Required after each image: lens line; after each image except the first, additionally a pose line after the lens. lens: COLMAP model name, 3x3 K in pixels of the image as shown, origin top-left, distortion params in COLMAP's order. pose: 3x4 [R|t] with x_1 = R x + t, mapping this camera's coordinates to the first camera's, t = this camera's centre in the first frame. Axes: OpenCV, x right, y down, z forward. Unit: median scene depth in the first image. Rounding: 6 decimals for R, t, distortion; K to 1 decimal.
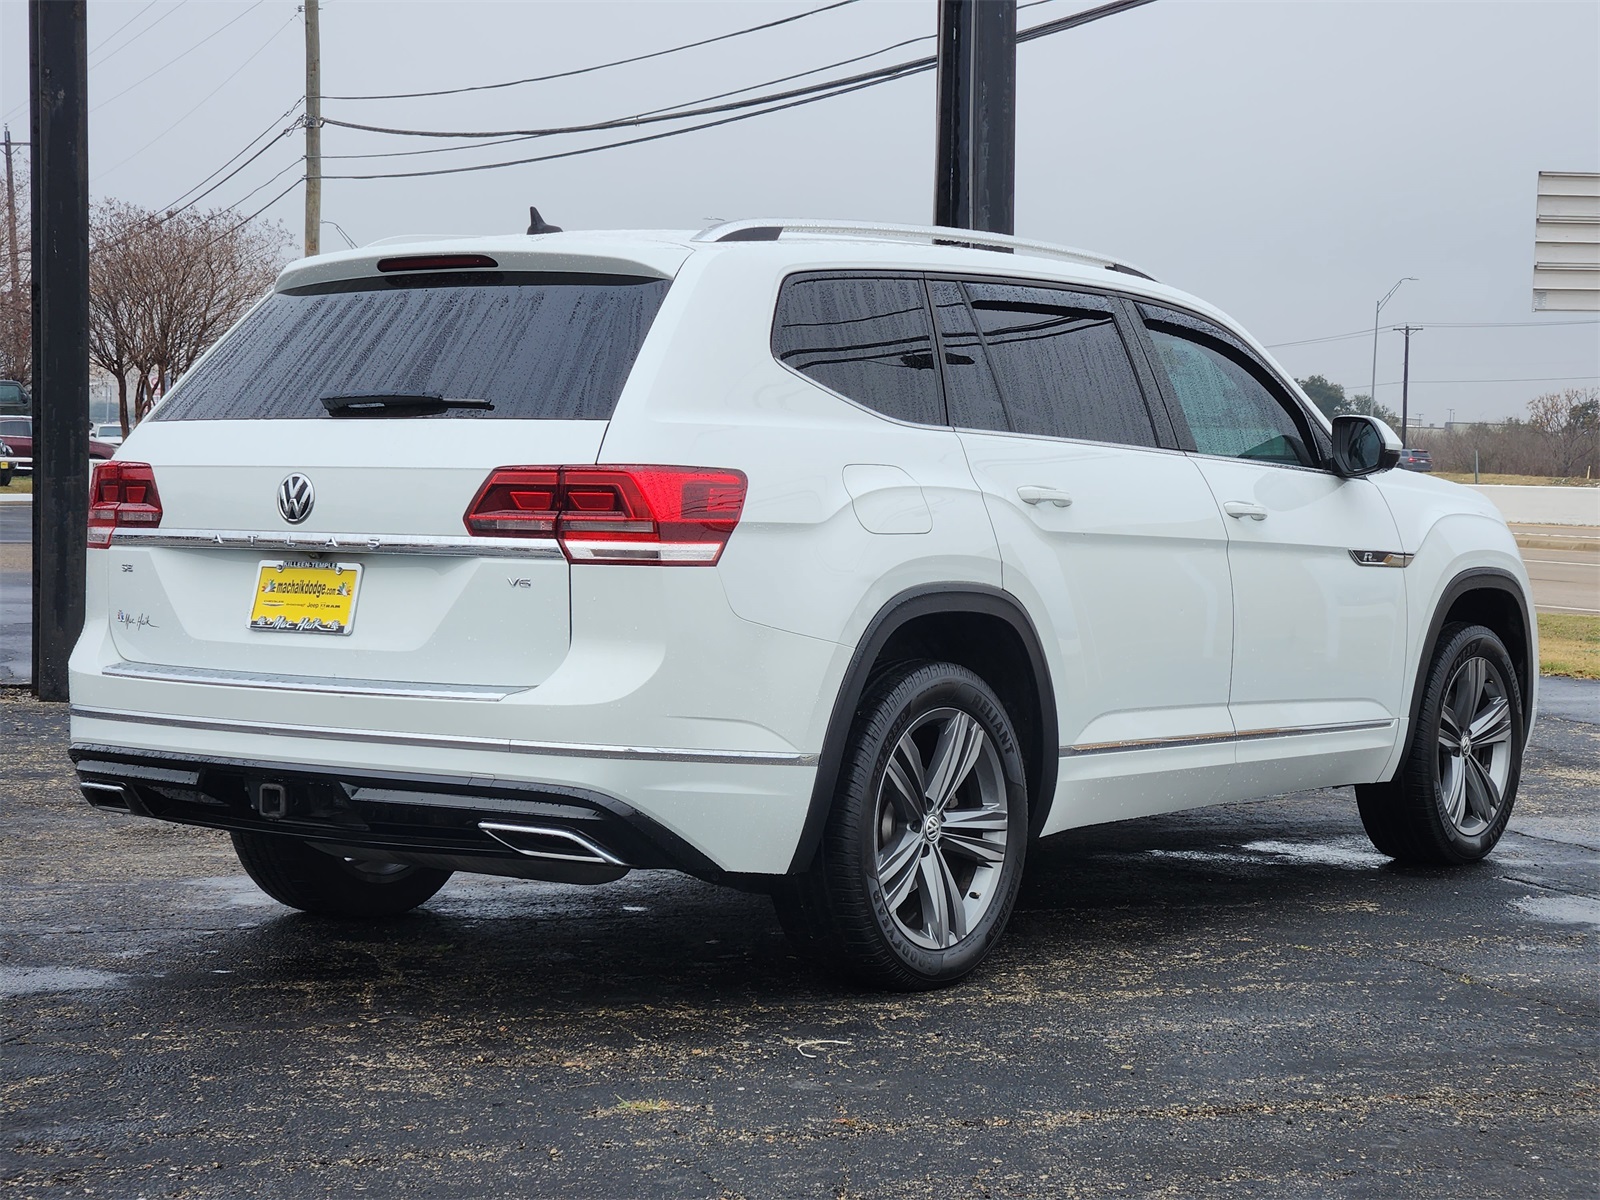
lens RADIAL K [[3261.0, 0, 855.9], [0, 3261.0, 567.0], [0, 0, 1]] dist [-0.770828, 8.906310]
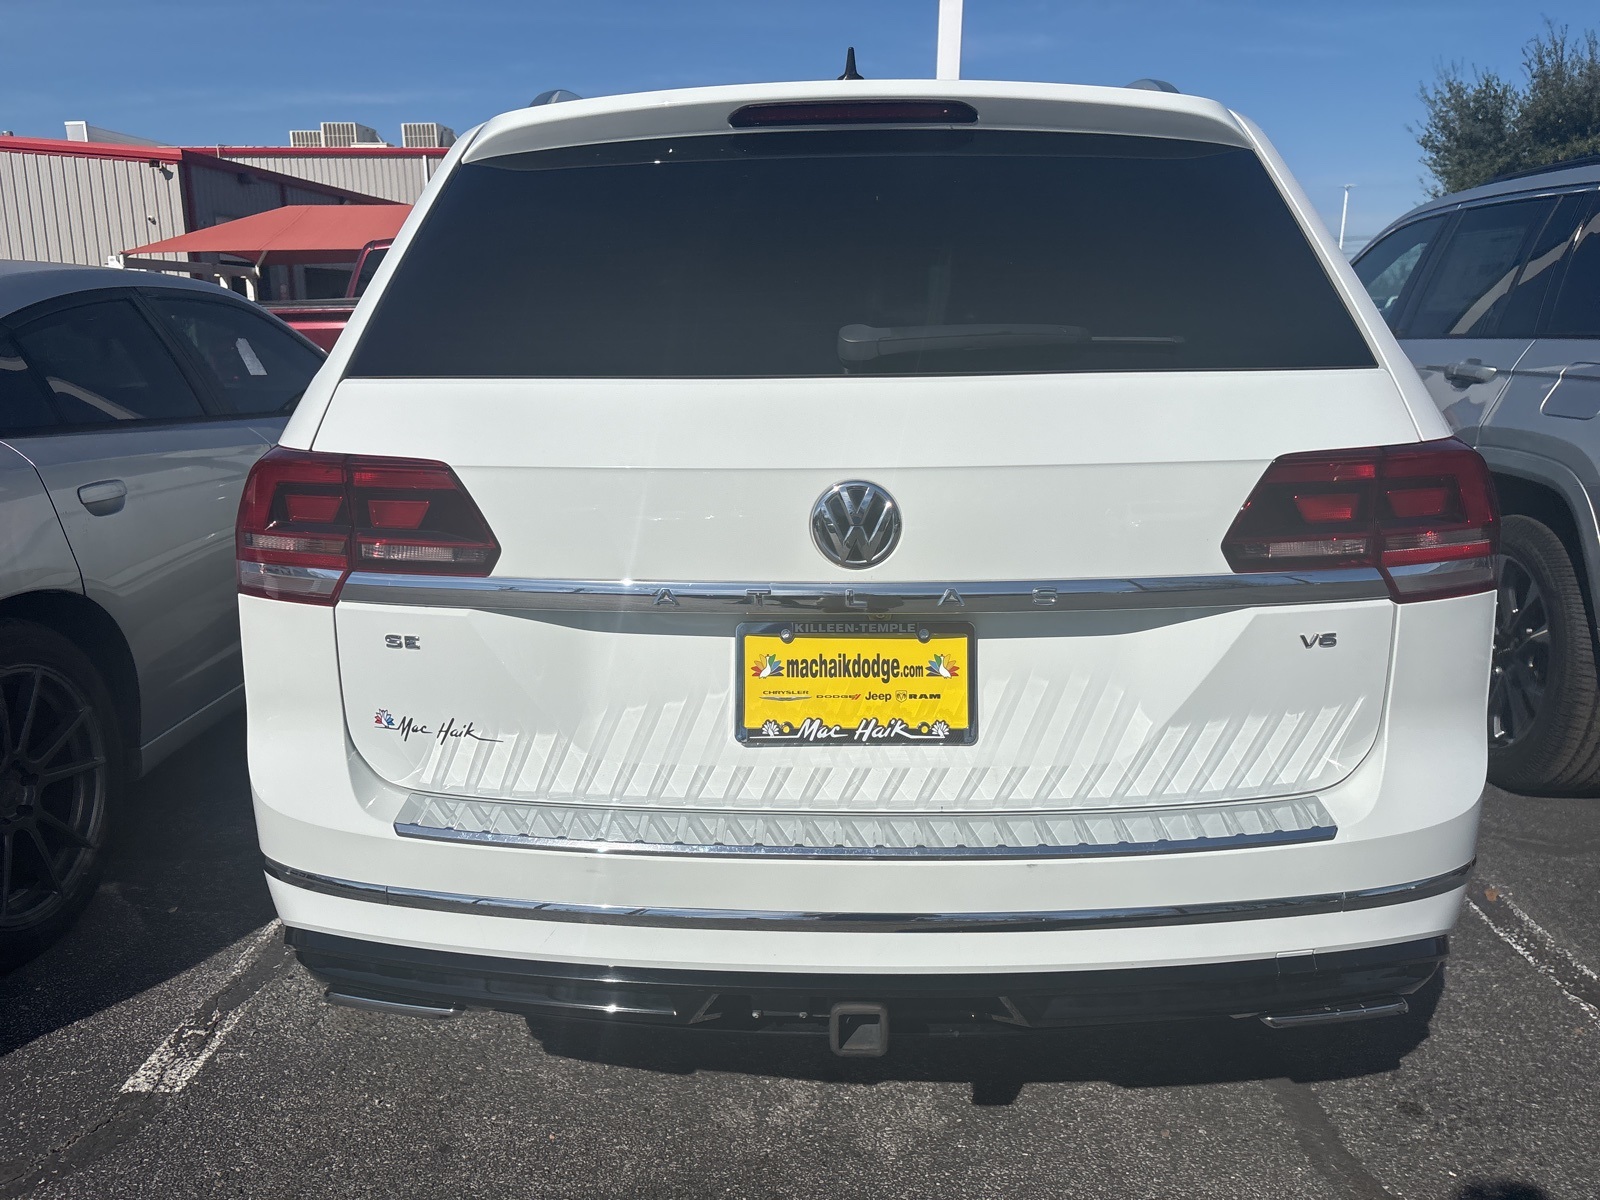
lens RADIAL K [[1212.0, 0, 800.0], [0, 1212.0, 600.0], [0, 0, 1]] dist [0.075716, -0.106963]
pose [[0.840112, -0.145792, 0.522452, -0.298021], [0.035505, 0.975915, 0.215241, -0.055030], [-0.541250, -0.162277, 0.825055, 0.827335]]
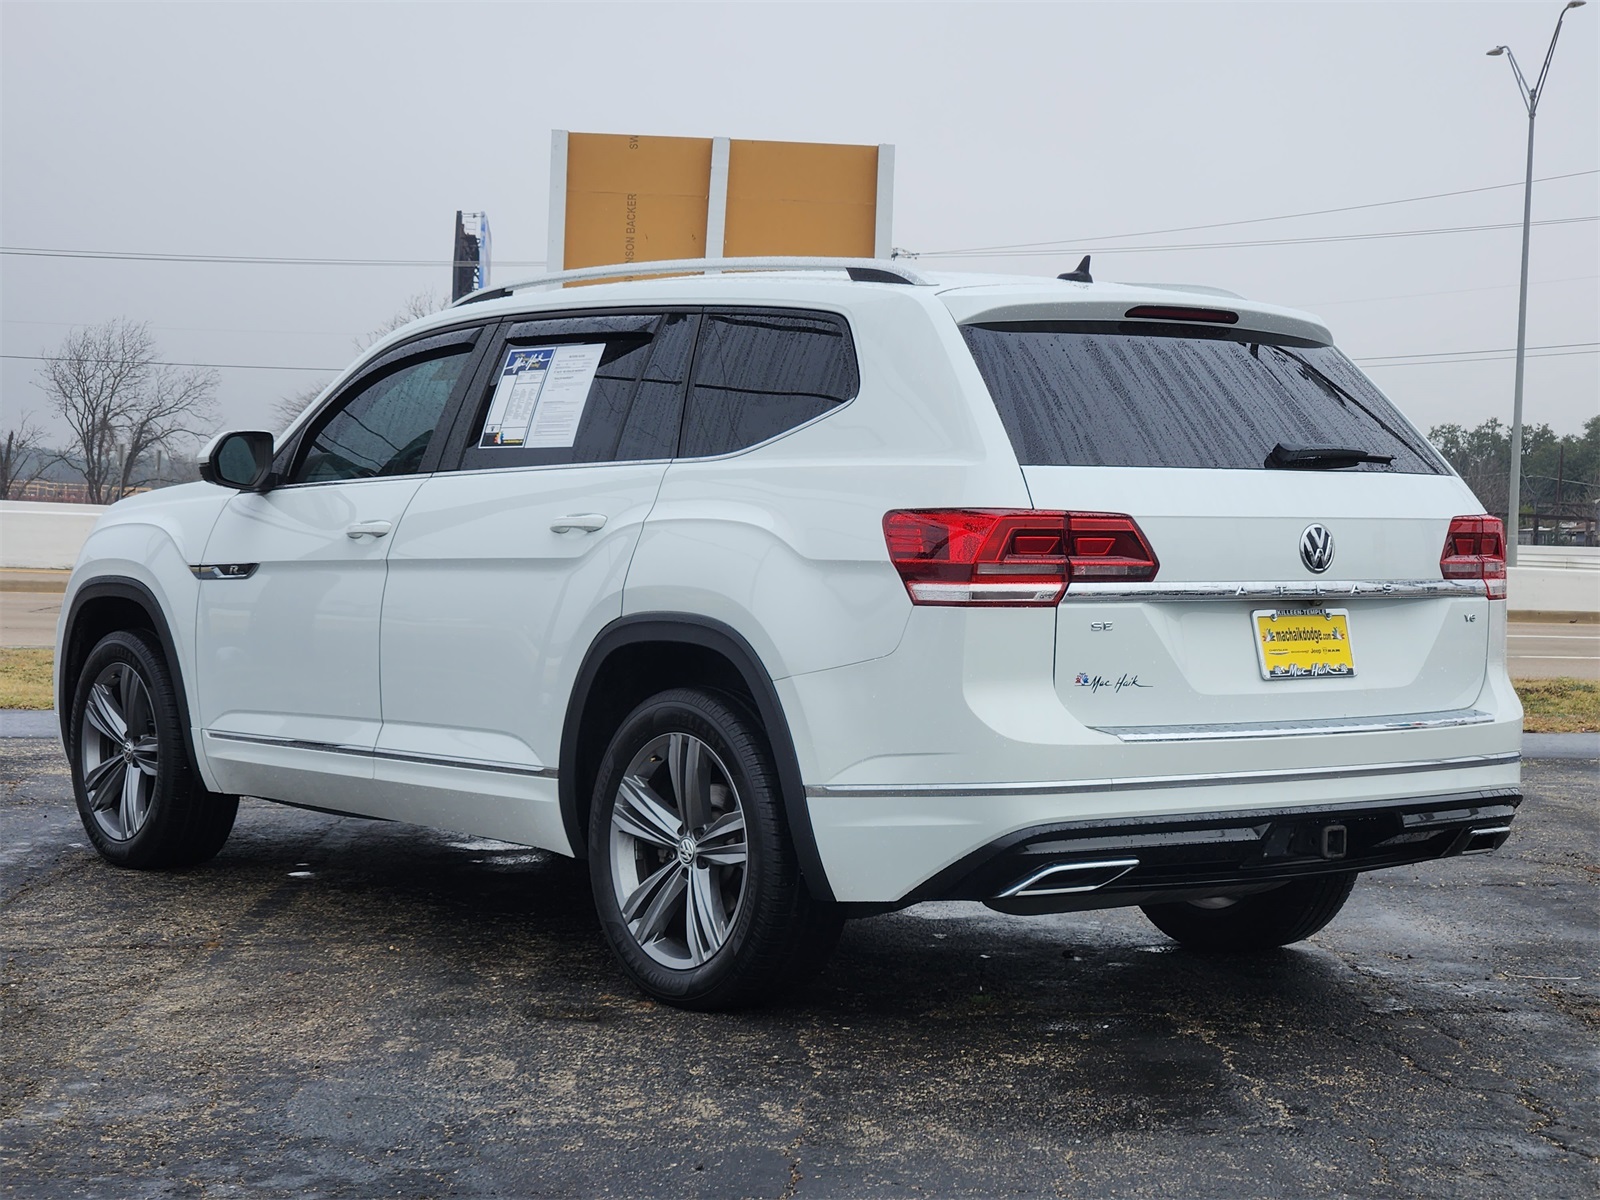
lens RADIAL K [[3261.0, 0, 855.9], [0, 3261.0, 567.0], [0, 0, 1]] dist [-0.770828, 8.906310]
pose [[0.291182, -0.029076, 0.956226, -1.208644], [0.017067, 0.999537, 0.025196, -0.044017], [-0.956516, 0.008983, 0.291543, 0.842199]]
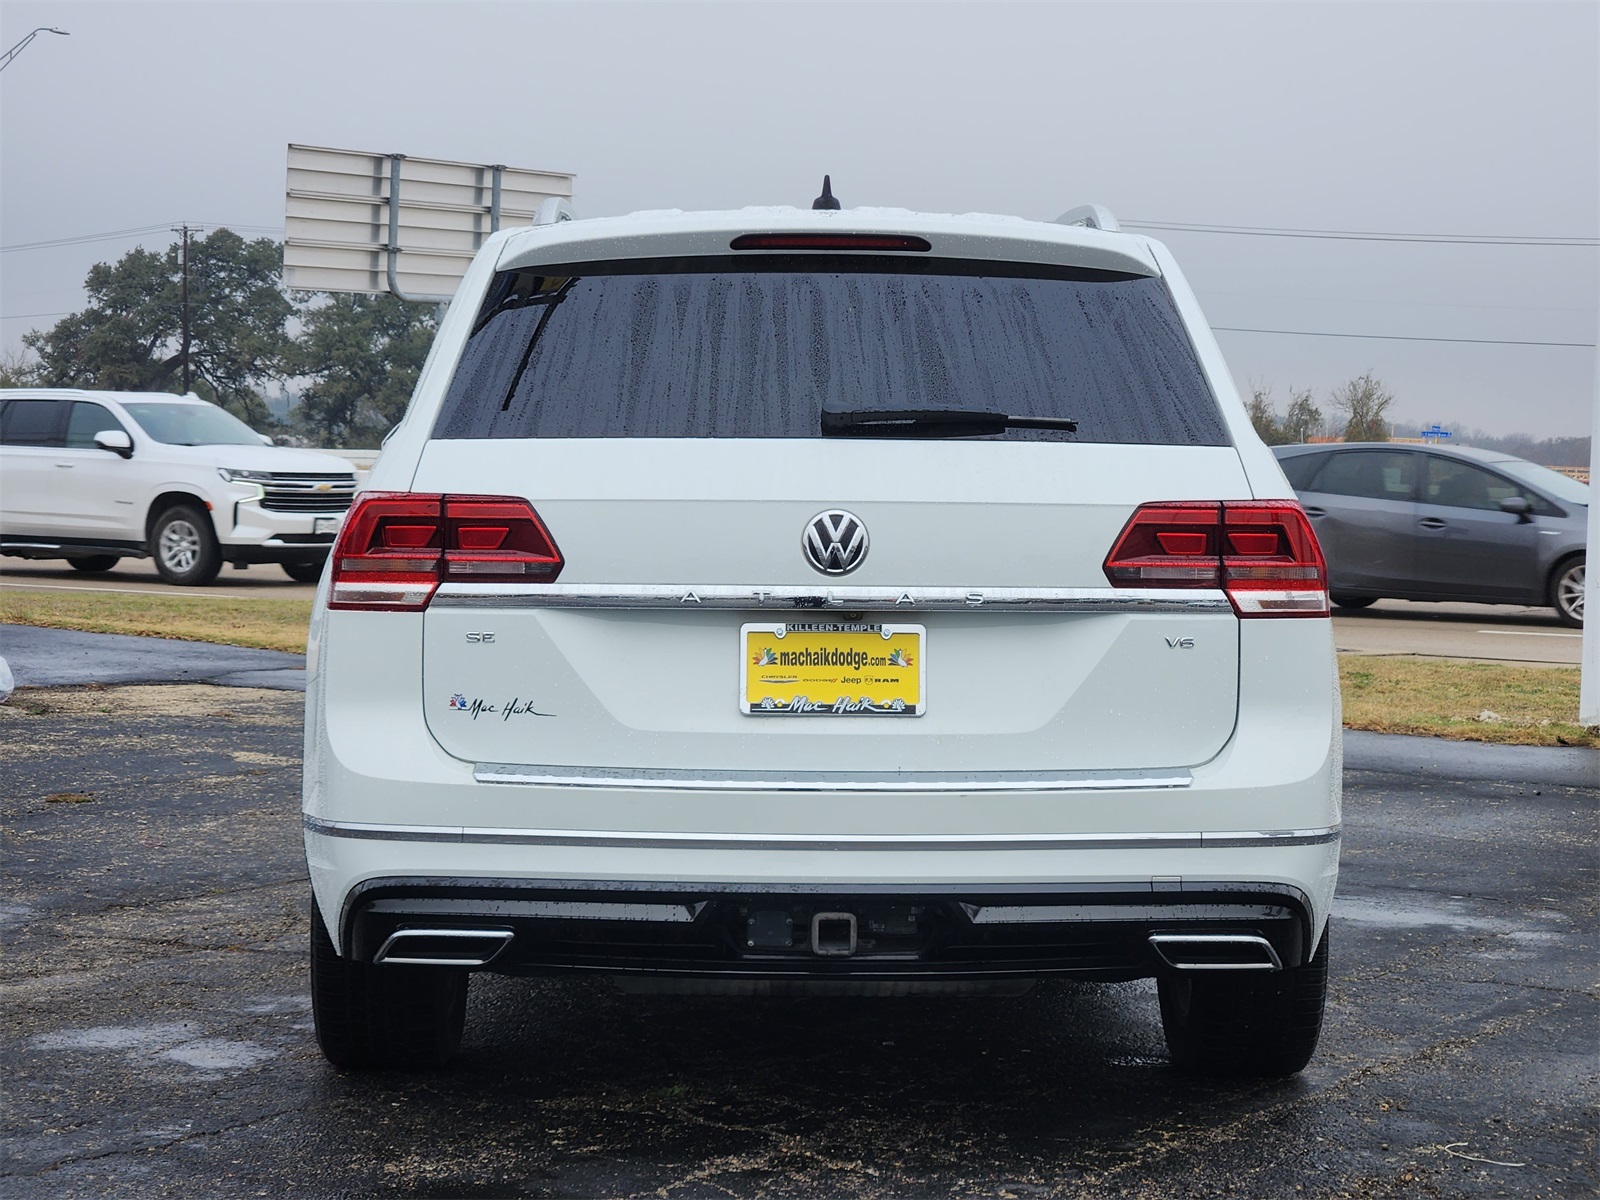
lens RADIAL K [[3261.0, 0, 855.9], [0, 3261.0, 567.0], [0, 0, 1]] dist [-0.770828, 8.906310]
pose [[0.801380, -0.020334, 0.597810, -0.640034], [0.016550, 0.999793, 0.011822, -0.024757], [-0.597927, 0.000420, 0.801550, 0.370498]]
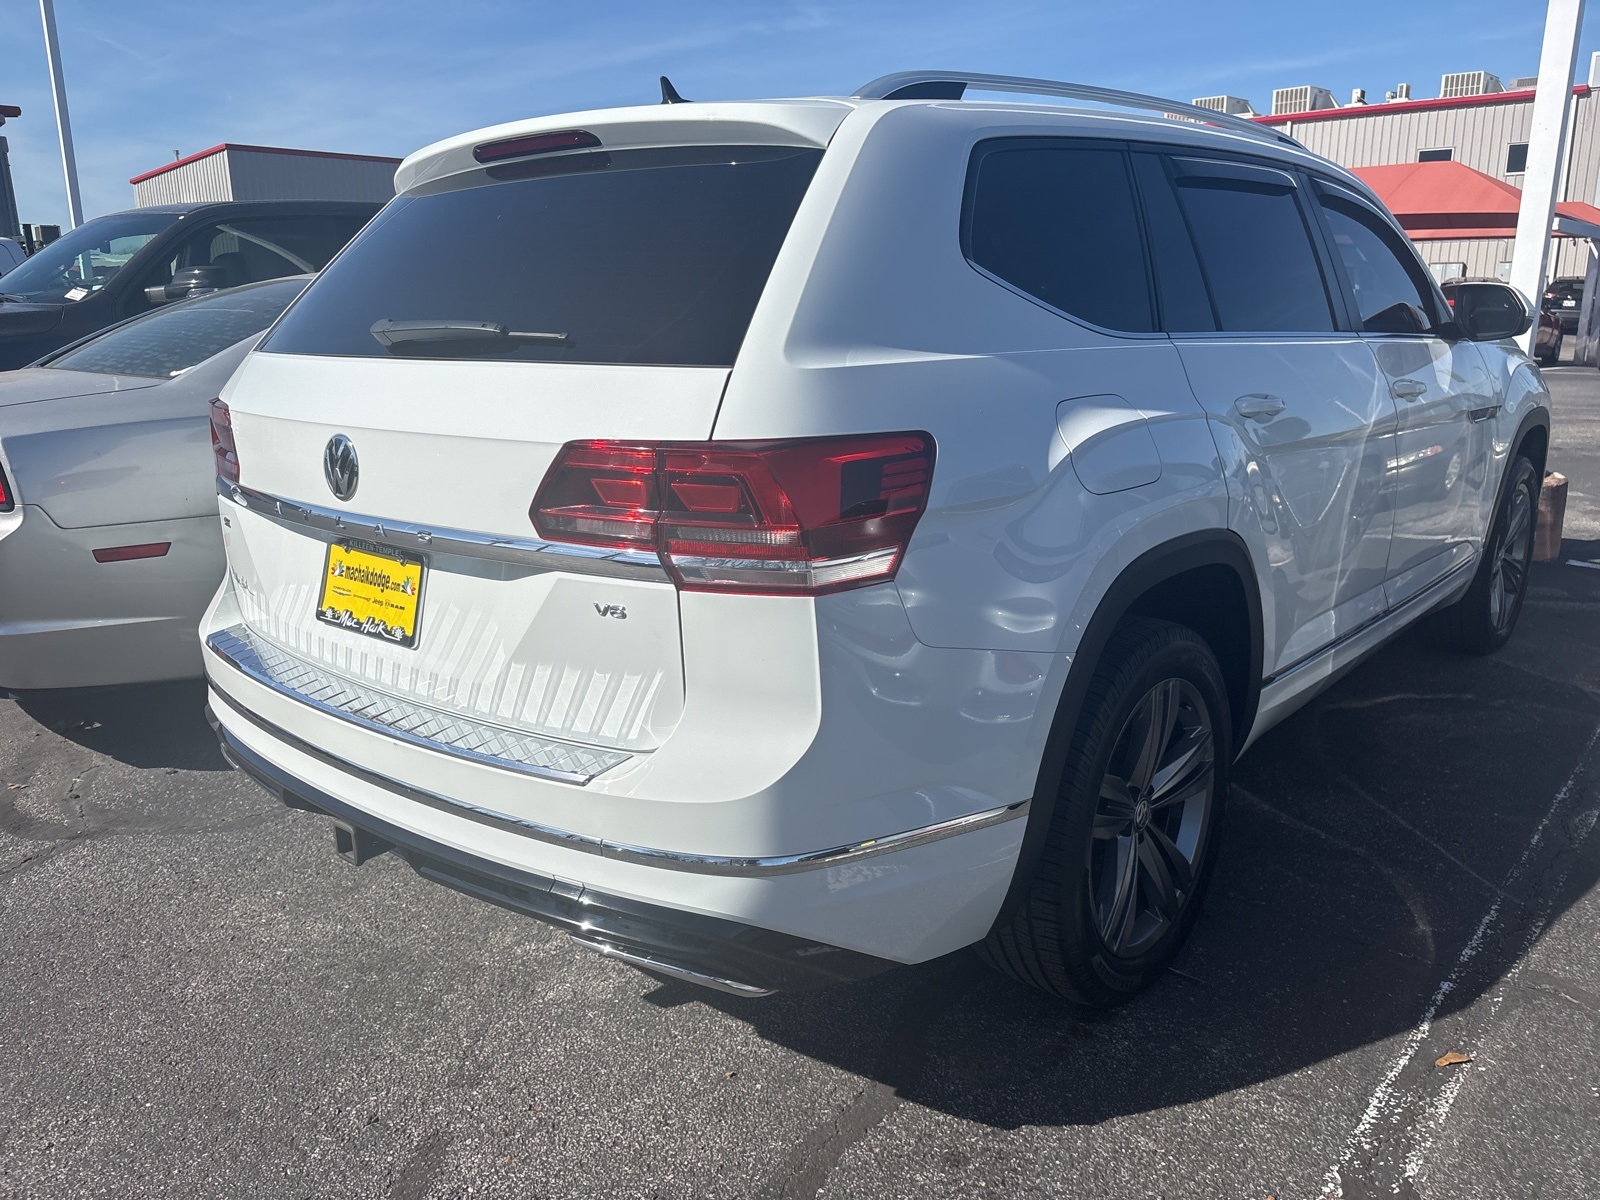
lens RADIAL K [[1212.0, 0, 800.0], [0, 1212.0, 600.0], [0, 0, 1]] dist [0.075716, -0.106963]
pose [[0.993693, -0.002229, -0.112115, -0.032675], [0.026480, 0.976191, 0.215290, -0.050520], [0.108966, -0.216901, 0.970093, 0.723048]]
